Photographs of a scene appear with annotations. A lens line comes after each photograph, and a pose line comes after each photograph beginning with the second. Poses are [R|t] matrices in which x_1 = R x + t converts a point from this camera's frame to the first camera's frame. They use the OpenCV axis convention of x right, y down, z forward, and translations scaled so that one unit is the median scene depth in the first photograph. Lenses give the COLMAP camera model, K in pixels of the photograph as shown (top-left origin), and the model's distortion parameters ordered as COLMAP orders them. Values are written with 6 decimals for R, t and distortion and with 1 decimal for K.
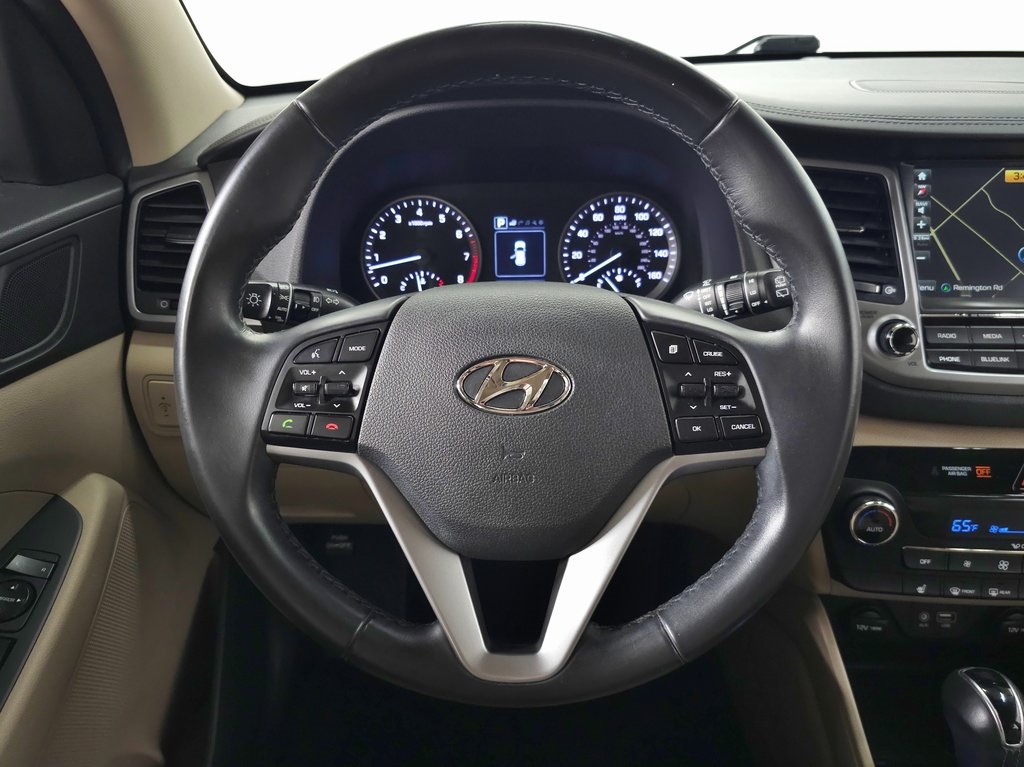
lens RADIAL K [[707.5, 0, 519.4], [0, 707.5, 381.3], [0, 0, 1]] dist [0.049076, -0.053414]
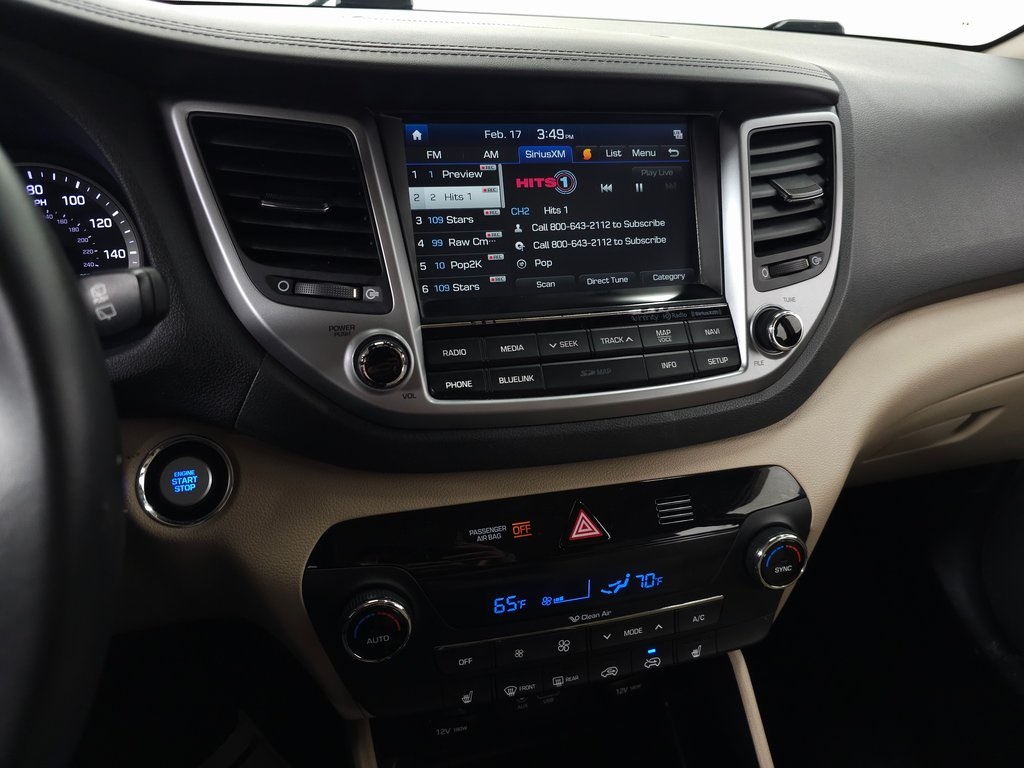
lens RADIAL K [[707.5, 0, 517.1], [0, 707.5, 385.8], [0, 0, 1]] dist [0.049076, -0.053414]
pose [[0.948579, -0.098243, 0.300910, 0.347982], [0.097838, 0.995066, 0.016455, -0.028219], [-0.301041, 0.013832, 0.953511, 0.235073]]
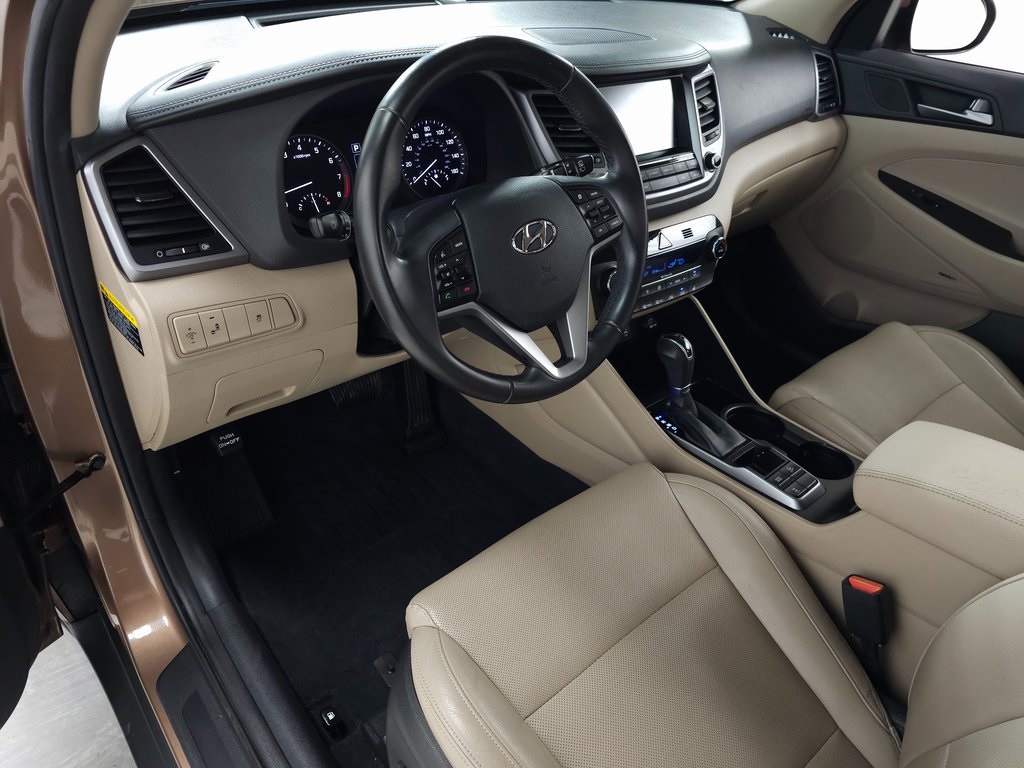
lens RADIAL K [[707.5, 0, 511.0], [0, 707.5, 397.6], [0, 0, 1]] dist [0.049076, -0.053414]
pose [[0.757712, -0.326800, 0.564867, -0.750595], [0.225989, 0.943420, 0.242668, -0.033215], [-0.612211, -0.056219, 0.788693, -0.314784]]
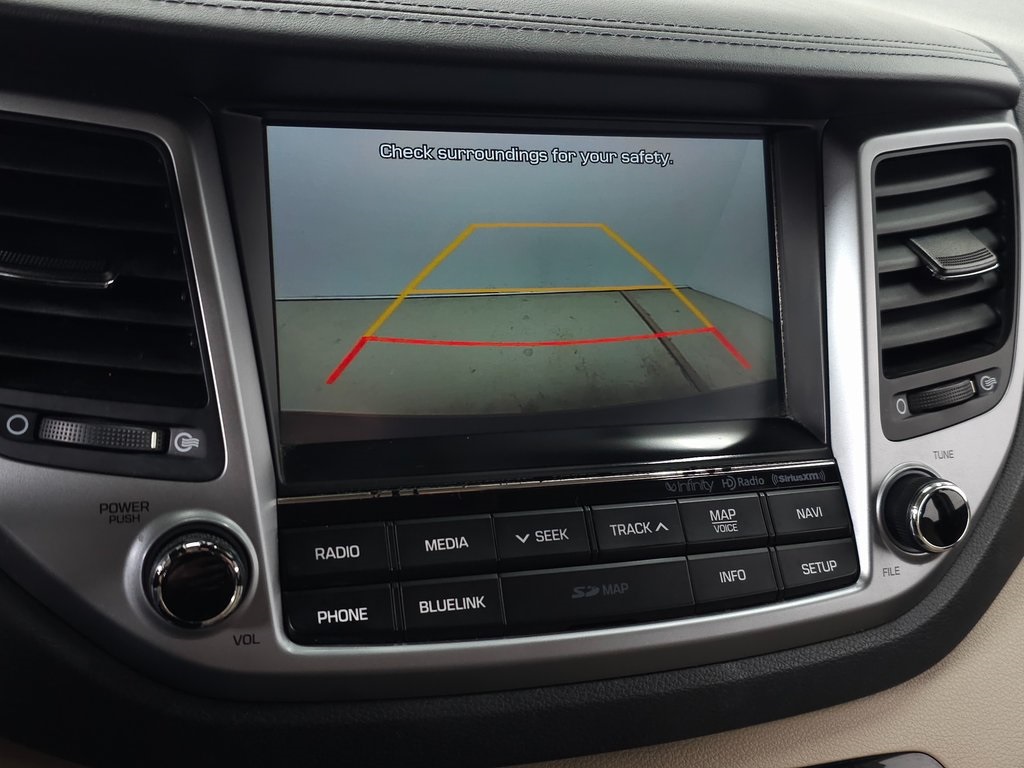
lens RADIAL K [[1126.3, 0, 509.0], [0, 1126.3, 384.5], [0, 0, 1]] dist [0.030513, 0.000000]
pose [[0.937795, -0.044988, 0.344262, 0.379538], [0.066007, 0.996587, -0.049572, -0.093539], [-0.340857, 0.069212, 0.937564, 0.308136]]
